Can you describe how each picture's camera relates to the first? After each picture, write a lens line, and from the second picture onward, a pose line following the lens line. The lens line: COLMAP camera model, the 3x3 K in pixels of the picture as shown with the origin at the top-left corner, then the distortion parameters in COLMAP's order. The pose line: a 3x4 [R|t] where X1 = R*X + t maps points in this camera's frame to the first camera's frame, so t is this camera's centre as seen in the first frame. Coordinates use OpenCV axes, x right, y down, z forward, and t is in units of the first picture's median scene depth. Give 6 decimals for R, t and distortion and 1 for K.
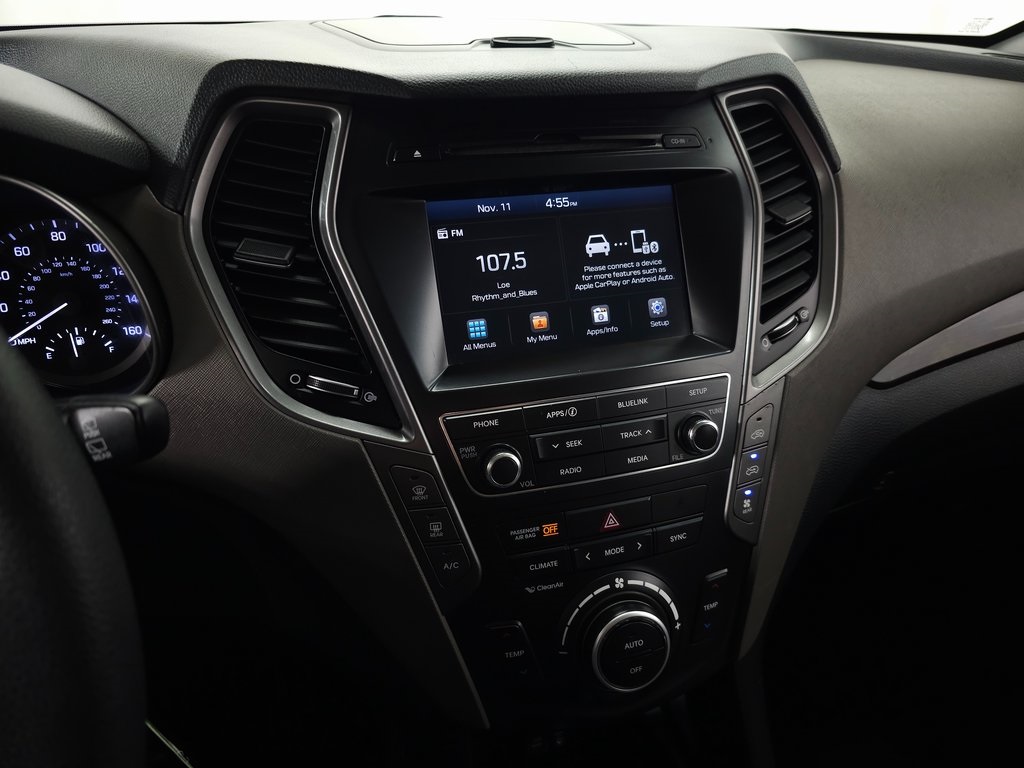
lens RADIAL K [[722.8, 0, 518.3], [0, 722.8, 387.1], [0, 0, 1]] dist [0.063370, -0.079589]
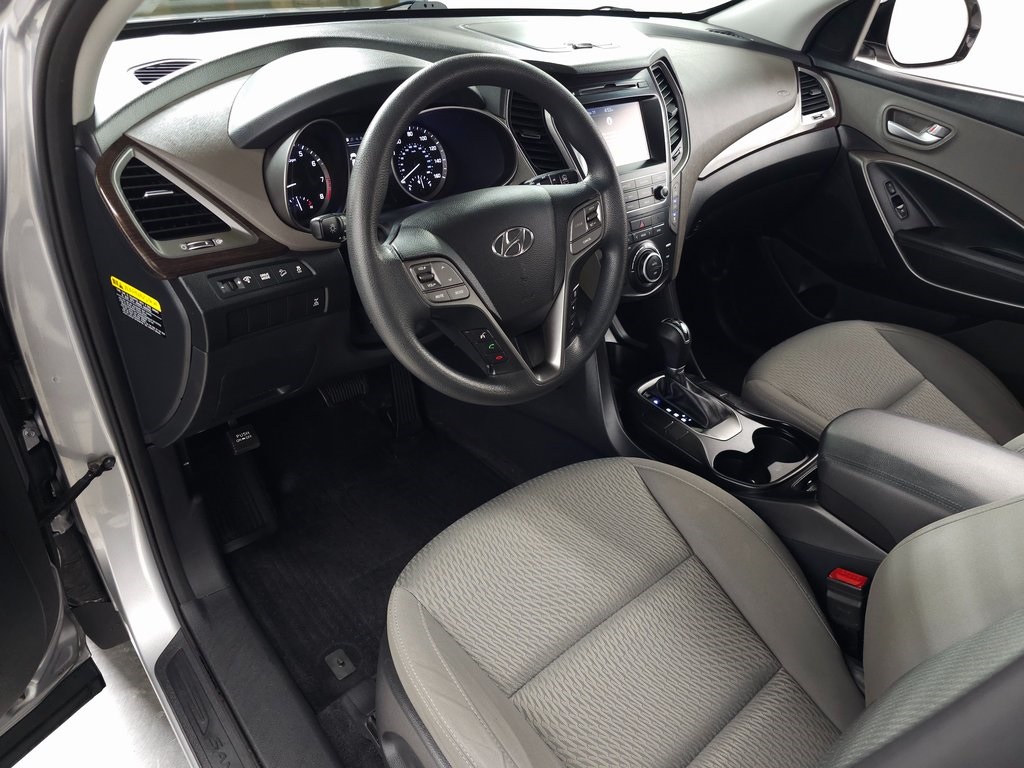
lens RADIAL K [[693.3, 0, 533.9], [0, 693.3, 396.0], [0, 0, 1]] dist [0.044748, -0.059558]
pose [[0.906556, -0.192545, 0.375611, -1.372158], [0.137292, 0.976014, 0.168961, 0.308854], [-0.399134, -0.101604, 0.911246, -1.365014]]
